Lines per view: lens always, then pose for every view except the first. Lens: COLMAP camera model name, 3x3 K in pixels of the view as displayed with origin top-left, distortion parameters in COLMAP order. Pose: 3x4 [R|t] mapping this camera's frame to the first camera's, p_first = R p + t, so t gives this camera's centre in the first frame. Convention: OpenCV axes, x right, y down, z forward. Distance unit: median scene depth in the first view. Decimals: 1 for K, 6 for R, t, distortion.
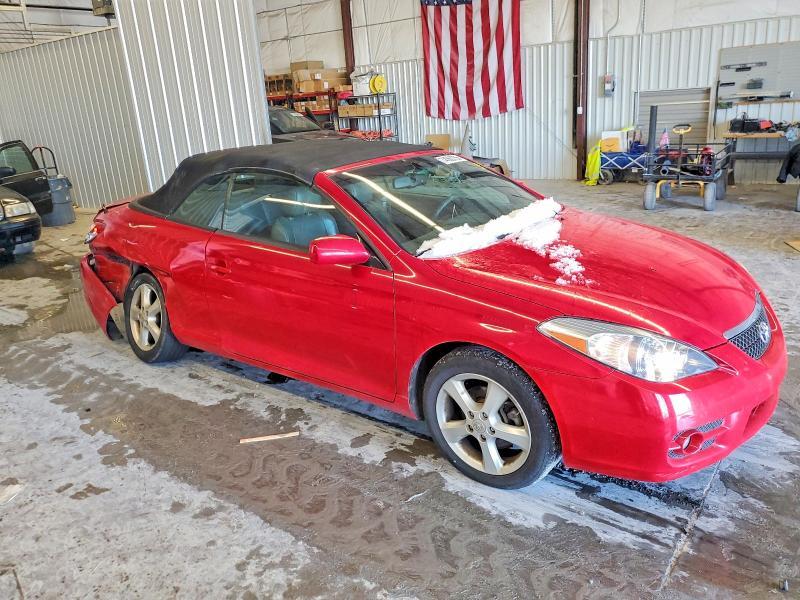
lens RADIAL K [[613.5, 0, 400.0], [0, 613.5, 300.0], [0, 0, 1]] dist [-0.044951, 0.081219]
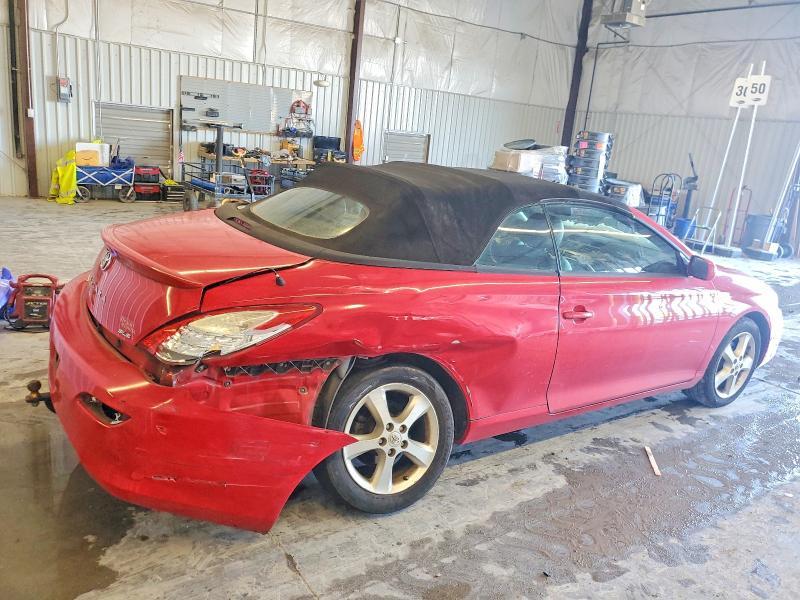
lens RADIAL K [[613.5, 0, 400.0], [0, 613.5, 300.0], [0, 0, 1]] dist [-0.044951, 0.081219]
pose [[0.322836, -0.164719, 0.932011, -0.430970], [0.177196, 0.977846, 0.111441, -0.079735], [-0.929719, 0.129172, 0.344871, 0.338020]]
